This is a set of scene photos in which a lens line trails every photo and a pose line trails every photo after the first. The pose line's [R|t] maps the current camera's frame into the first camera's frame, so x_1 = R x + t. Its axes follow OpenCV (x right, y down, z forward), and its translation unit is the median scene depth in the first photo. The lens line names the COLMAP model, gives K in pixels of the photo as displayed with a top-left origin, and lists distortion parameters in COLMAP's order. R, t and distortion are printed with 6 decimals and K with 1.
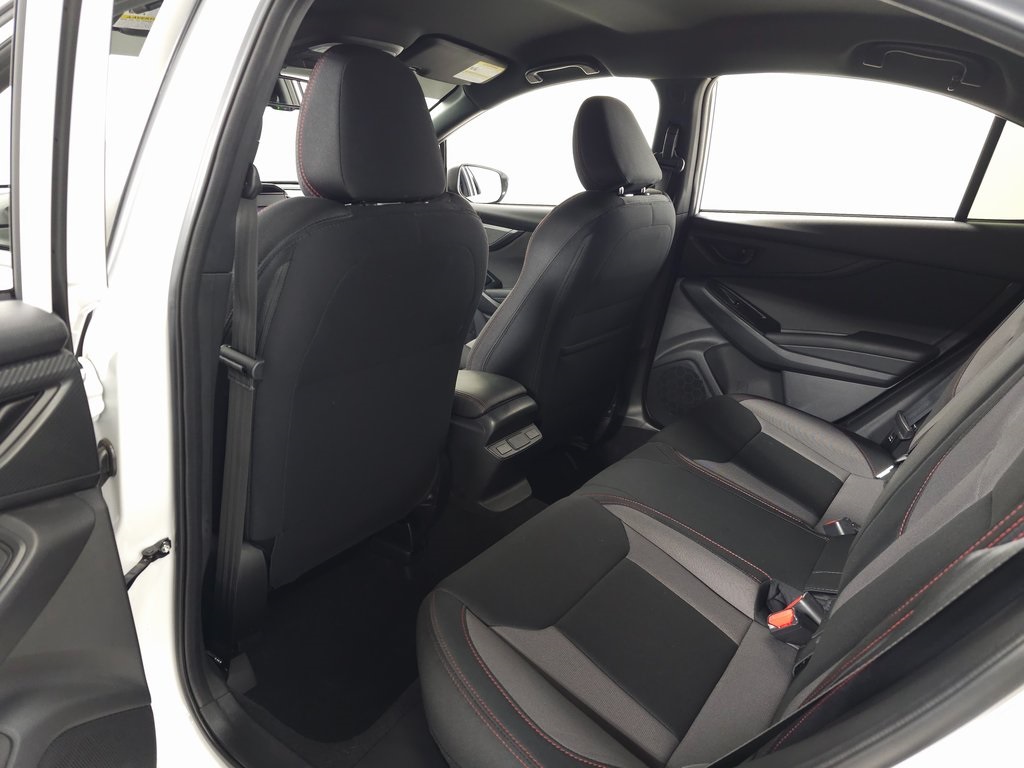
lens RADIAL K [[686.1, 0, 512.3], [0, 686.1, 388.5], [0, 0, 1]] dist [0.057627, -0.078138]
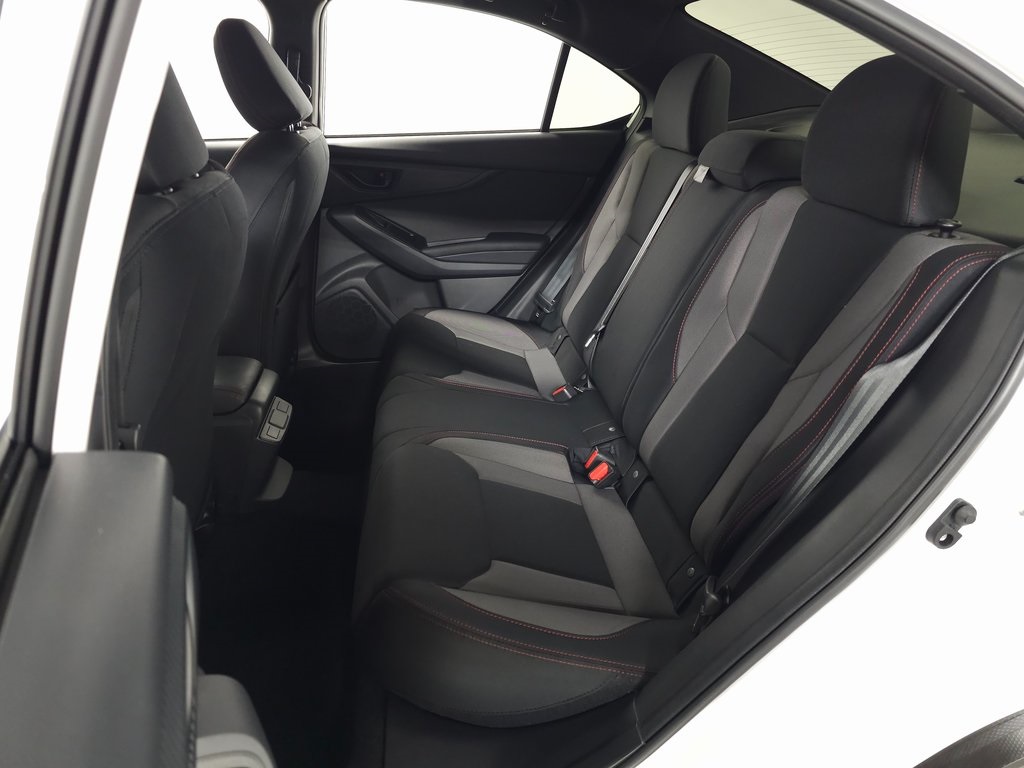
lens RADIAL K [[686.1, 0, 512.3], [0, 686.1, 388.5], [0, 0, 1]] dist [0.057627, -0.078138]
pose [[0.710348, -0.319034, 0.627393, -0.284124], [0.226060, 0.947560, 0.225891, -0.084683], [-0.666560, -0.018633, 0.745219, 0.088215]]
